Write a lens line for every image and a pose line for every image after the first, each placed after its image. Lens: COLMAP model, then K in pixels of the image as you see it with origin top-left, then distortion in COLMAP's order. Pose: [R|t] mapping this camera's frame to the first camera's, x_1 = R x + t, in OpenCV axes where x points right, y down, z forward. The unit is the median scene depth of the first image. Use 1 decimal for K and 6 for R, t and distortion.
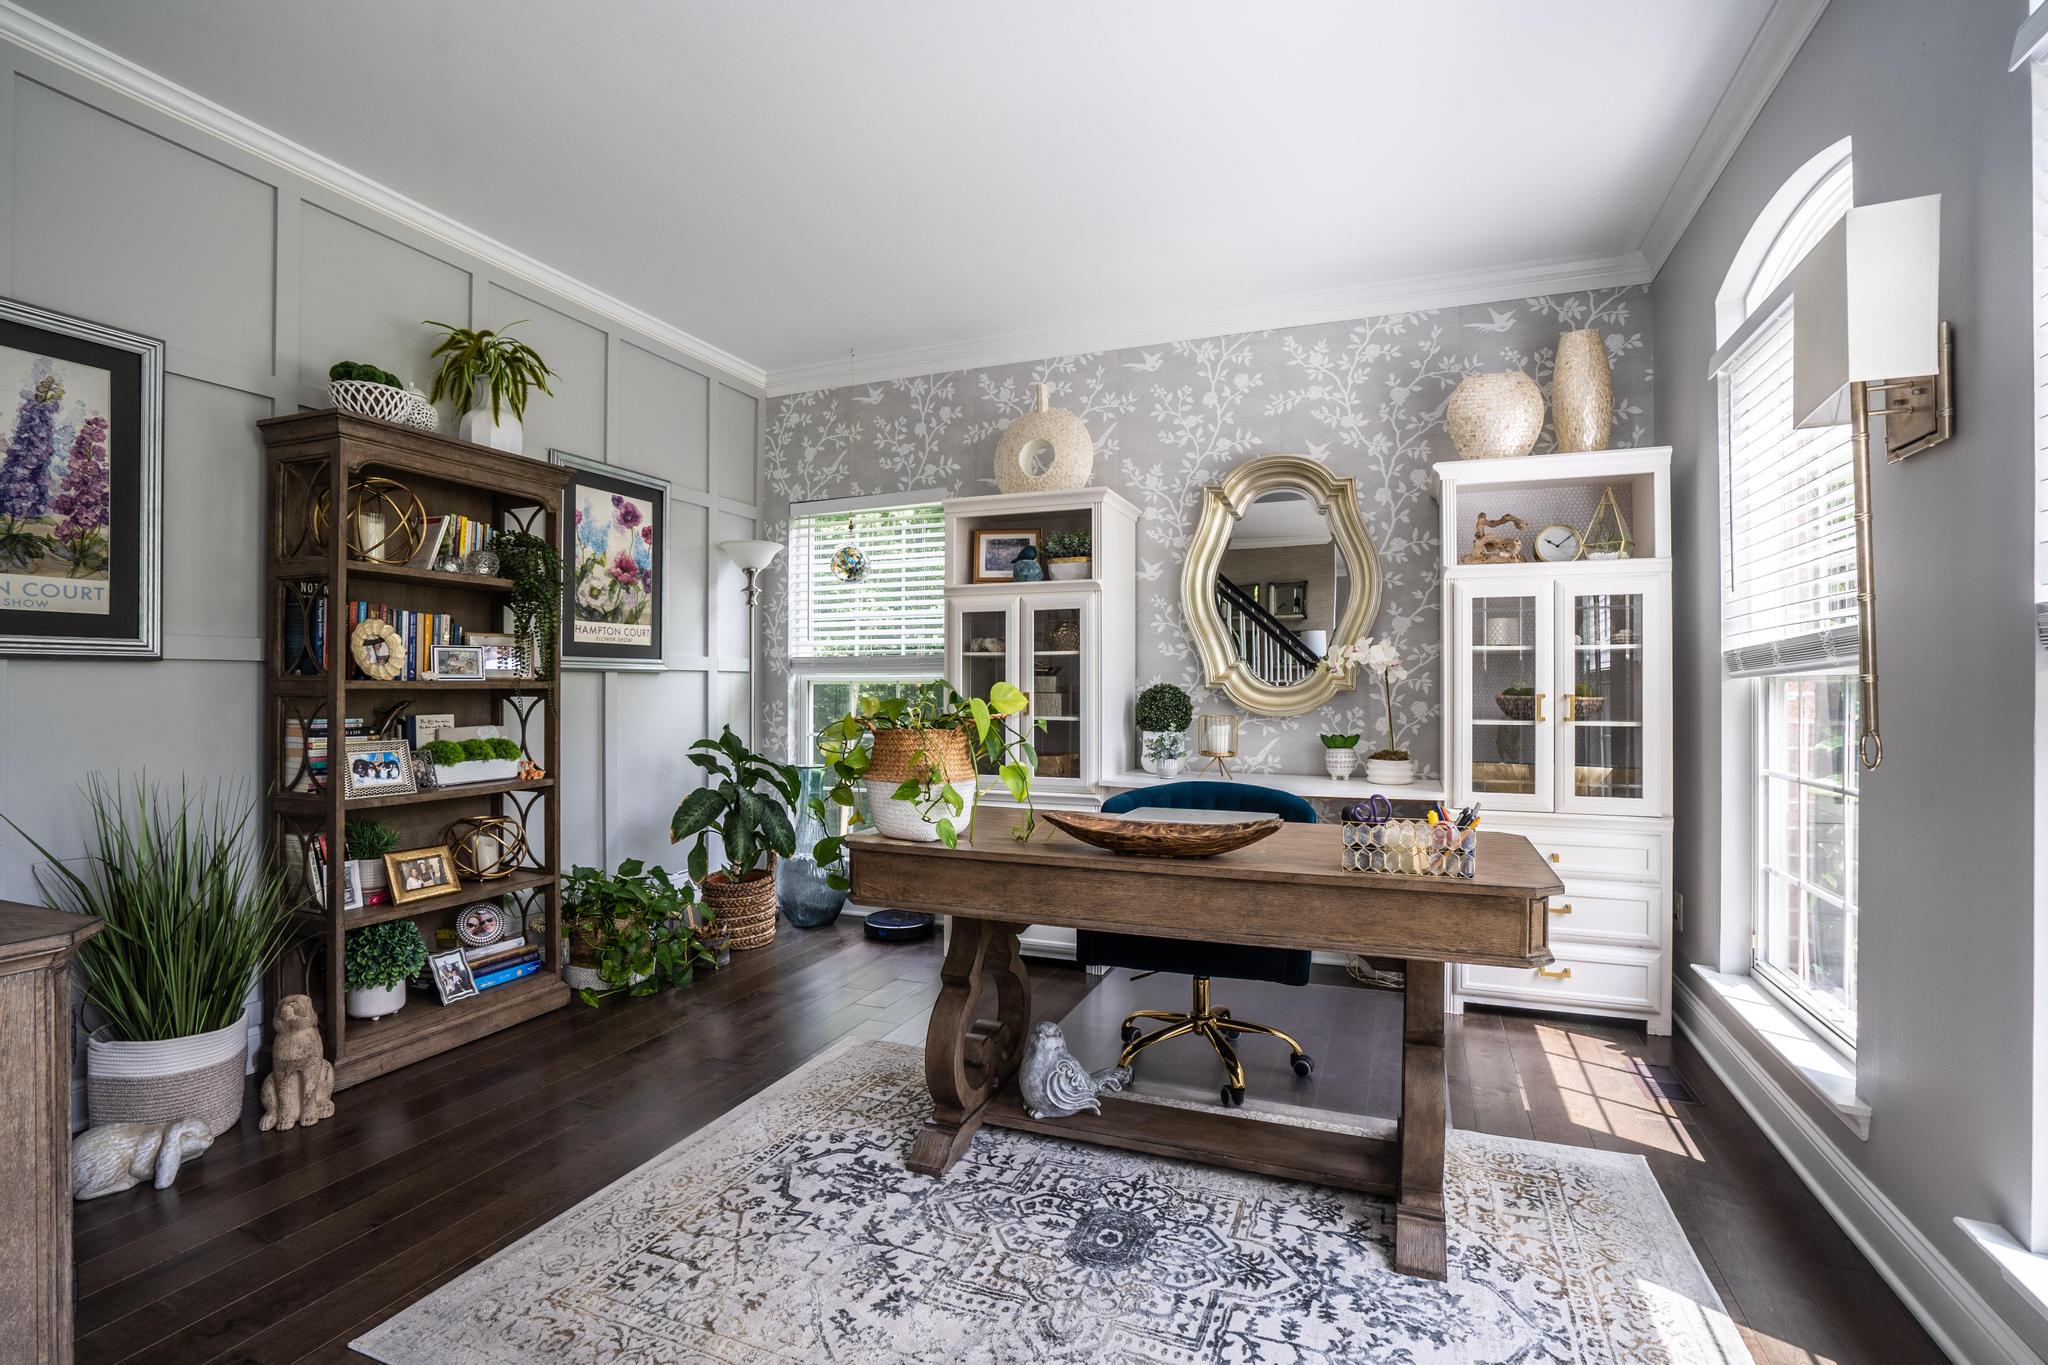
lens RADIAL K [[941.2, 0, 1024.0], [0, 941.2, 682.5], [0, 0, 1]] dist [-0.003951, 0.000120]
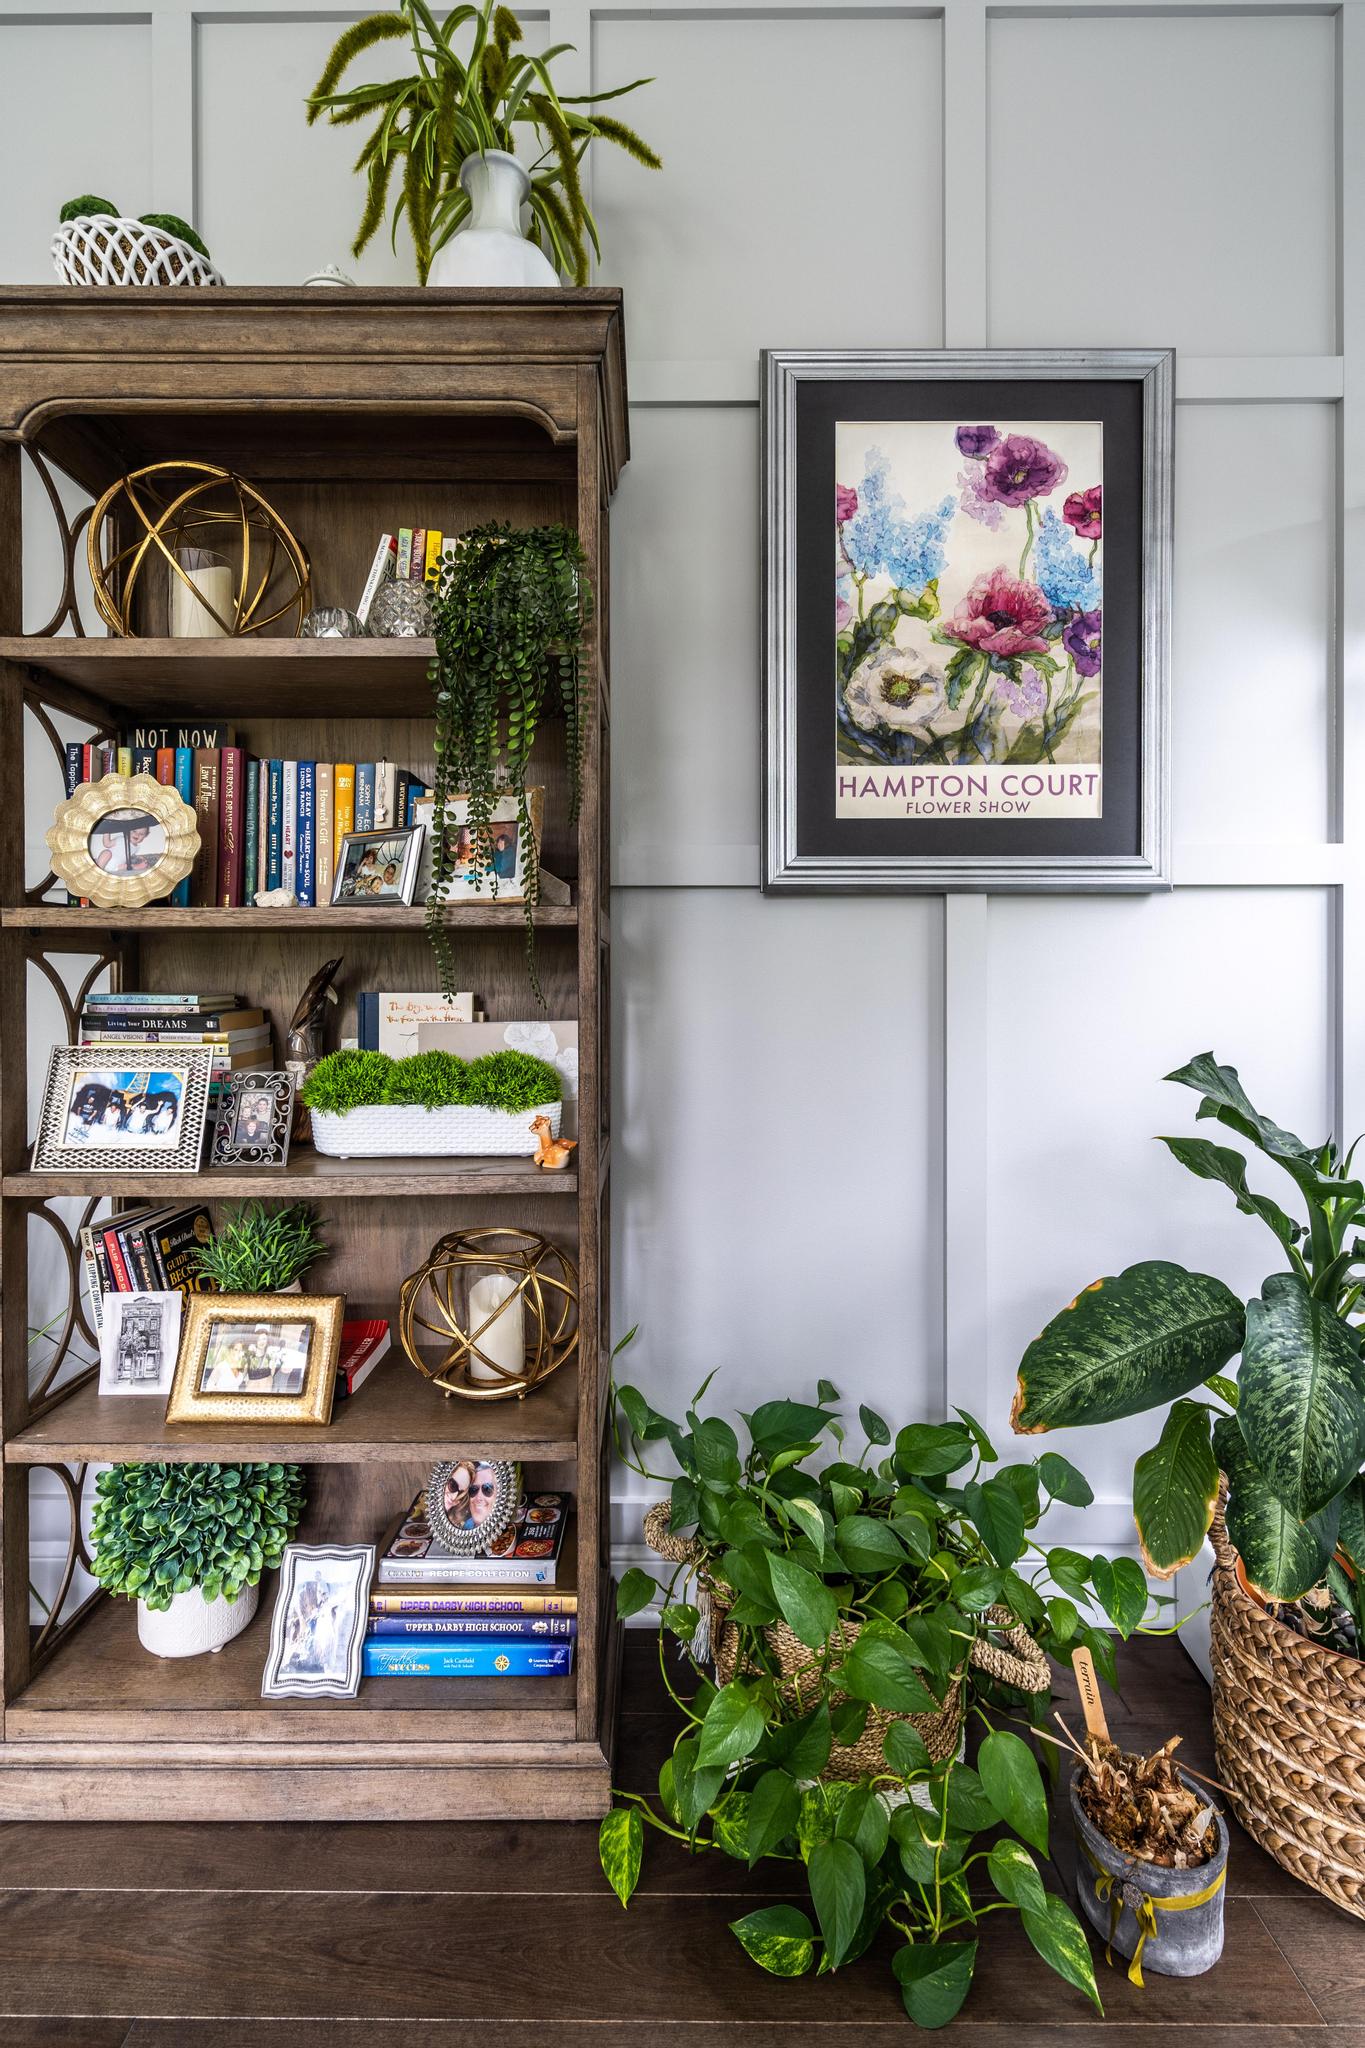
lens RADIAL K [[941.2, 0, 679.1], [0, 941.2, 978.4], [0, 0, 1]] dist [-0.003951, 0.000120]
pose [[0.363980, 0.005663, -0.931389, -0.126627], [0.005871, 0.999948, 0.008375, 0.020045], [0.931388, -0.008516, 0.363928, 0.772514]]
